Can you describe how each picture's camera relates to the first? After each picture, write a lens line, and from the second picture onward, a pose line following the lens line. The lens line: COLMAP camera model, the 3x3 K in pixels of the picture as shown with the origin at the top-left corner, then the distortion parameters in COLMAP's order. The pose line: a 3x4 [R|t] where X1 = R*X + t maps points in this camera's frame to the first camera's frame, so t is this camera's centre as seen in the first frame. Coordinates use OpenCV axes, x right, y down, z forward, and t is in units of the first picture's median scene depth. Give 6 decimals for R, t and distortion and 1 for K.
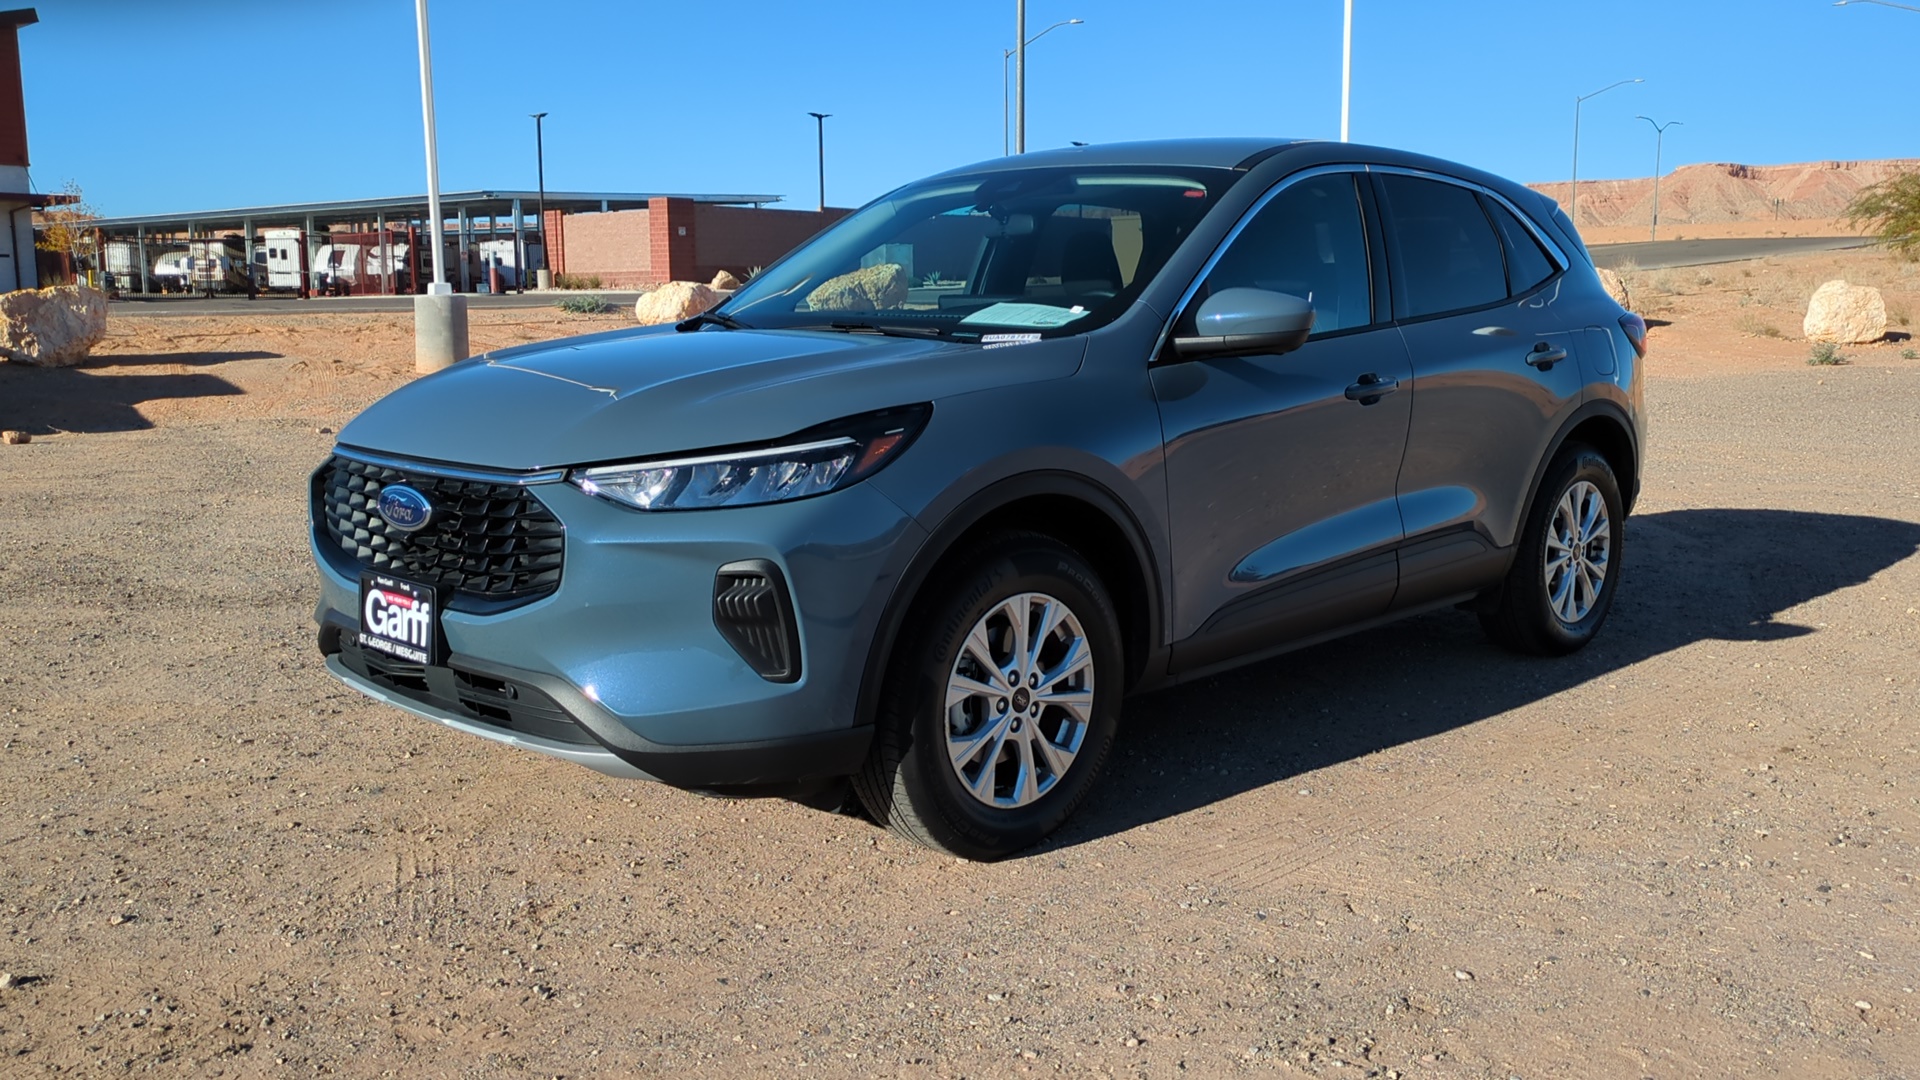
lens RADIAL K [[1636.4, 0, 971.6], [0, 1636.4, 554.7], [0, 0, 1]] dist [0.063863, -0.069197]
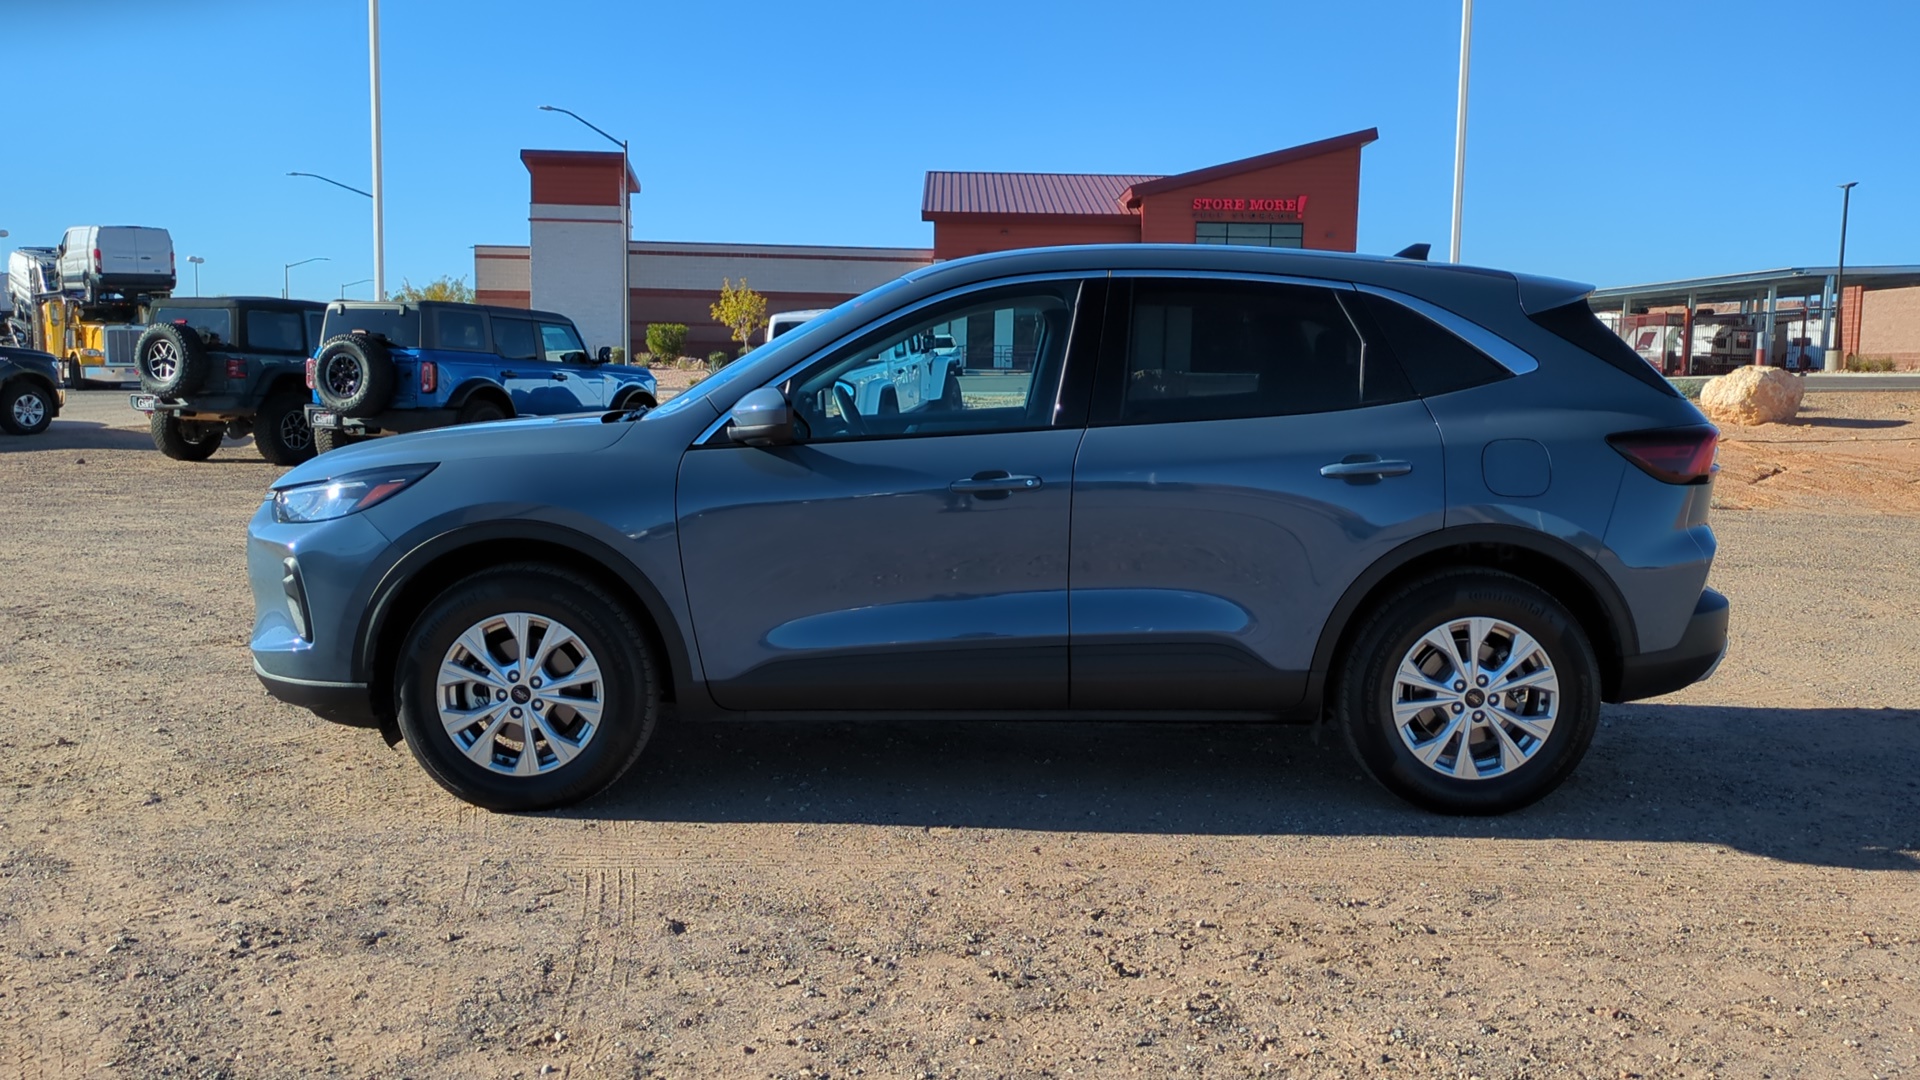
lens RADIAL K [[1636.4, 0, 966.9], [0, 1636.4, 541.6], [0, 0, 1]] dist [0.063863, -0.069197]
pose [[0.702657, 0.084224, -0.706526, 1.146001], [-0.123312, 0.992358, -0.004339, -0.067926], [0.700762, 0.090172, 0.707673, 0.292688]]
